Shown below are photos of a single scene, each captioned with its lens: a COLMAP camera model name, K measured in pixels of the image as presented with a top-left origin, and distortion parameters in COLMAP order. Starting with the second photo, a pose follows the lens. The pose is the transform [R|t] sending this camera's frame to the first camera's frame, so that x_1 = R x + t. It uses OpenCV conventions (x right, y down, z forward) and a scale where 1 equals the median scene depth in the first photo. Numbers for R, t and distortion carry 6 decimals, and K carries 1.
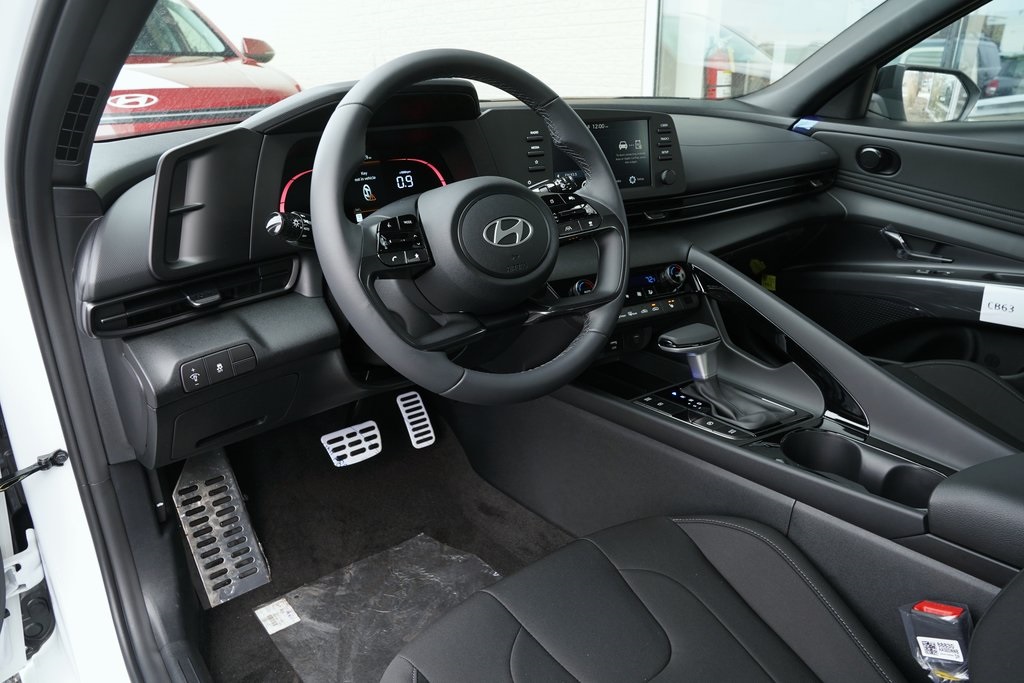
lens RADIAL K [[692.3, 0, 512.0], [0, 692.3, 341.5], [0, 0, 1]] dist [-0.139789, 0.090831]
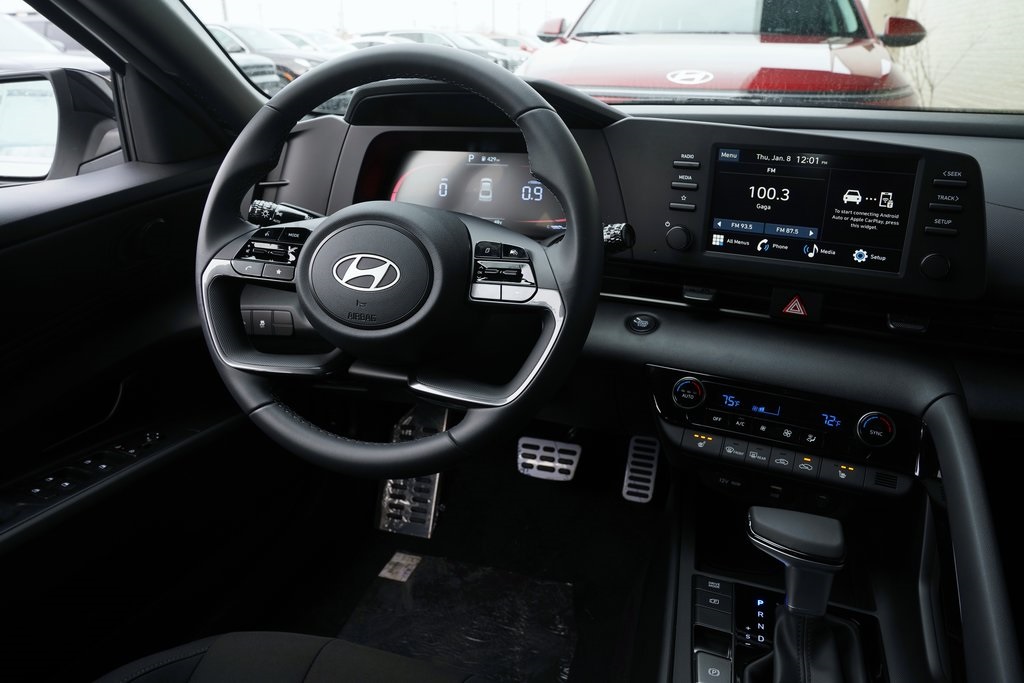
lens RADIAL K [[692.3, 0, 512.0], [0, 692.3, 341.5], [0, 0, 1]] dist [-0.139789, 0.090831]
pose [[0.578951, 0.321201, -0.749430, 0.406236], [-0.299121, 0.938722, 0.171253, -0.152431], [0.758513, 0.125023, 0.639552, 0.348352]]
